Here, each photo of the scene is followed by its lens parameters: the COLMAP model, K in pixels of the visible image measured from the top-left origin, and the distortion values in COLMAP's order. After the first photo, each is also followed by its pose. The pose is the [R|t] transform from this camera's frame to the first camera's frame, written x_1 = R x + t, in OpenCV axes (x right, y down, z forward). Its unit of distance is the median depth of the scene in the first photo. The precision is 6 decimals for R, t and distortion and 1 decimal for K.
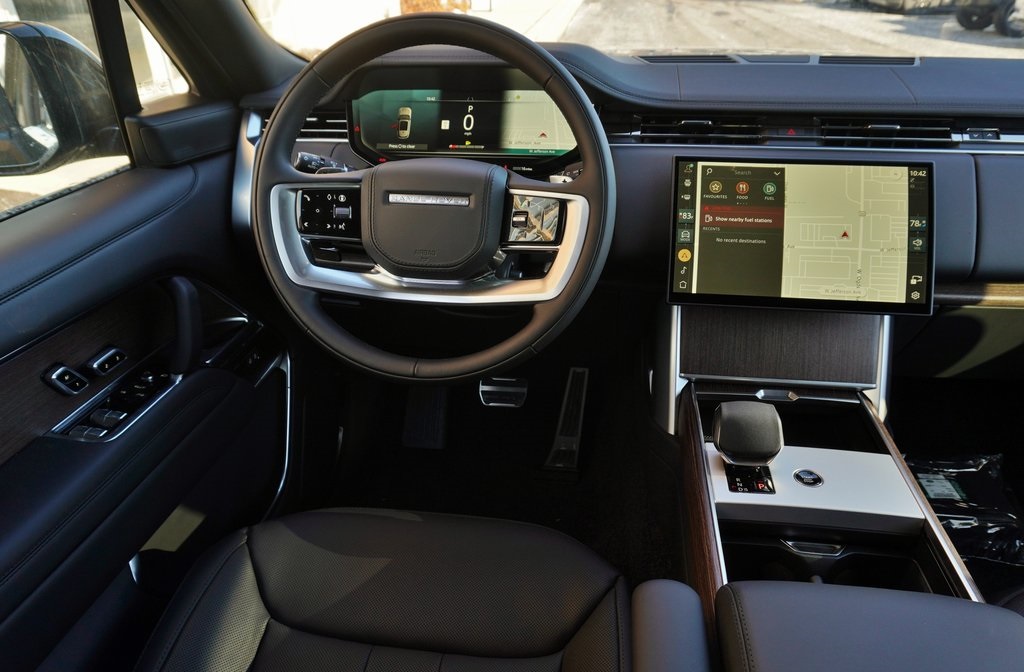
lens RADIAL K [[703.6, 0, 512.0], [0, 703.6, 336.0], [0, 0, 1]] dist [-0.011890, 0.001096]
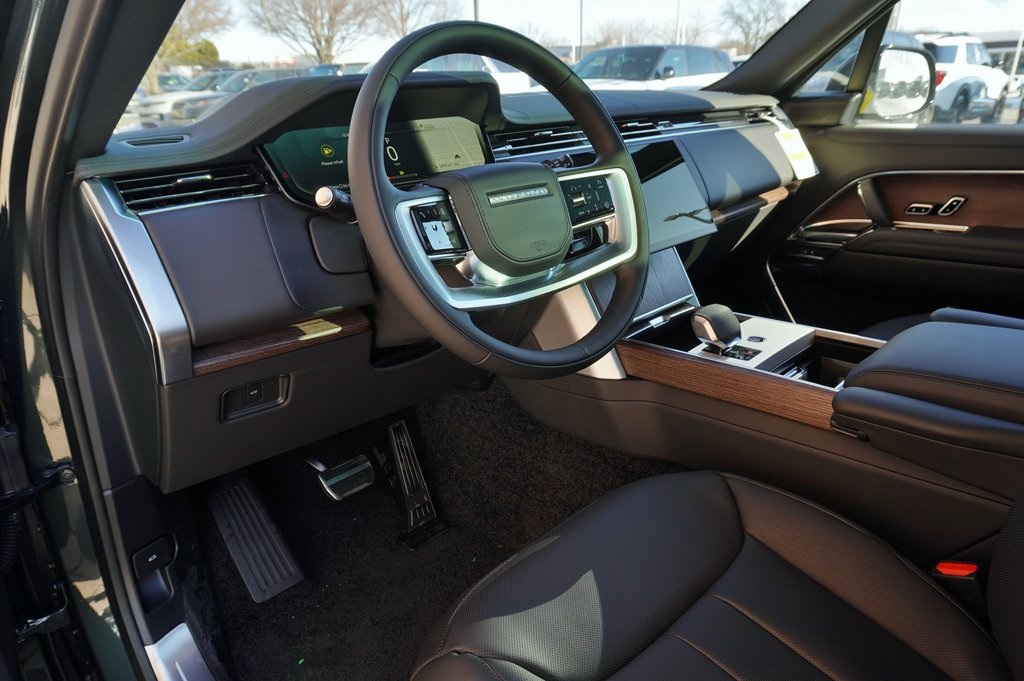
lens RADIAL K [[686.9, 0, 512.0], [0, 686.9, 340.5], [0, 0, 1]] dist [-0.042965, 0.038958]
pose [[0.603407, -0.289986, 0.742838, -0.790516], [0.404583, 0.914067, 0.028187, -0.033235], [-0.687177, 0.283531, 0.668878, 0.362998]]
